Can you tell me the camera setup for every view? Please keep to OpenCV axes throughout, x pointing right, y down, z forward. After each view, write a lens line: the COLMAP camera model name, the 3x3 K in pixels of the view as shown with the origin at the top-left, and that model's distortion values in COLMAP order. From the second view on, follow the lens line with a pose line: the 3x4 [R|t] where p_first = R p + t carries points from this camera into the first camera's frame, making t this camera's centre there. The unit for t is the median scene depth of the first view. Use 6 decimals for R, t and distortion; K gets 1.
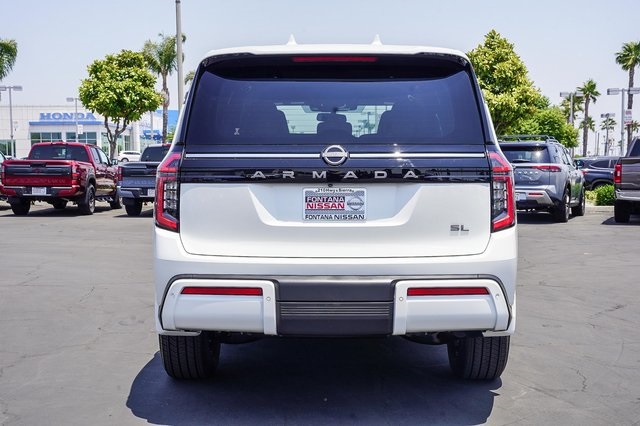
lens RADIAL K [[904.9, 0, 317.4], [0, 904.9, 215.2], [0, 0, 1]] dist [0.116715, 0.000000]
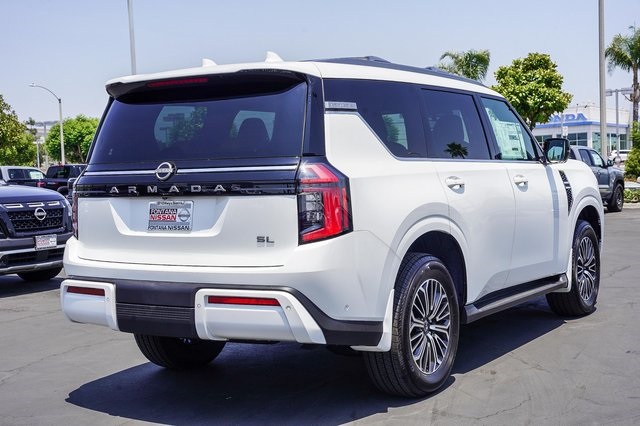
lens RADIAL K [[904.9, 0, 317.2], [0, 904.9, 214.5], [0, 0, 1]] dist [0.116715, 0.000000]
pose [[0.845383, 0.001762, -0.534157, 0.745273], [-0.002710, 0.999996, -0.000989, -0.013151], [0.534153, 0.002284, 0.845385, 0.168730]]
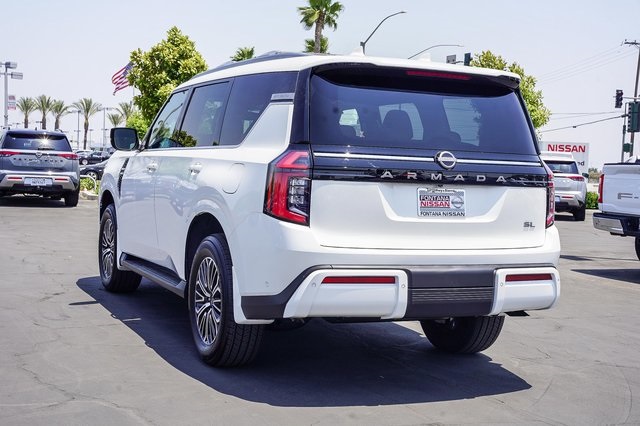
lens RADIAL K [[904.9, 0, 317.9], [0, 904.9, 210.2], [0, 0, 1]] dist [0.116715, 0.000000]
pose [[0.902868, 0.017446, 0.429563, -0.607682], [-0.019513, 0.999810, 0.000406, -0.000075], [-0.429474, -0.008749, 0.903037, 0.032726]]
